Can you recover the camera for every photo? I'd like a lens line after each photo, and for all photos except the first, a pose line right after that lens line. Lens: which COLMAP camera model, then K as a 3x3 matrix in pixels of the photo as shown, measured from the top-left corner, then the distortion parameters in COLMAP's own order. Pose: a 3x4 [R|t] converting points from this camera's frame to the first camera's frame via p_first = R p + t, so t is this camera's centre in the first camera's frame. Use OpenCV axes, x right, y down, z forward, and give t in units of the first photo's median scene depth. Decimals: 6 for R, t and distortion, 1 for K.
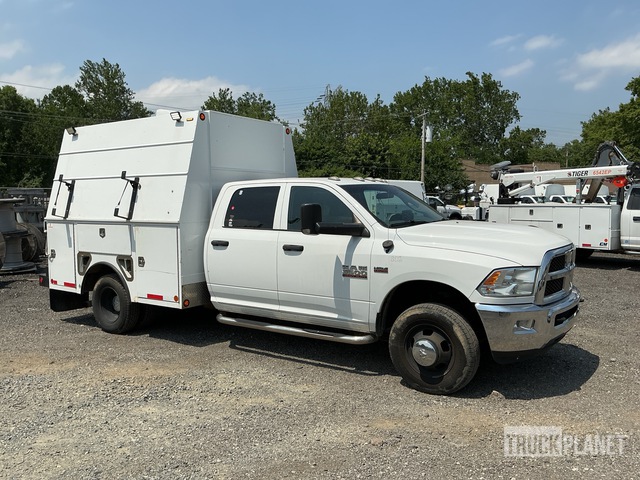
lens RADIAL K [[518.6, 0, 320.2], [0, 518.6, 237.0], [0, 0, 1]] dist [0.014829, 0.000027]
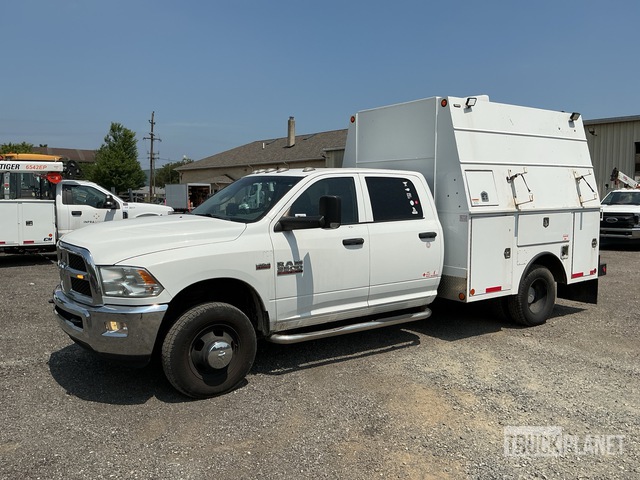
lens RADIAL K [[553.5, 0, 319.4], [0, 553.5, 244.1], [0, 0, 1]] dist [0.118067, 0.019544]
pose [[0.439906, -0.087019, 0.893818, -0.890411], [0.078668, 0.995202, 0.058171, -0.035150], [-0.894591, 0.044725, 0.444641, 0.536275]]
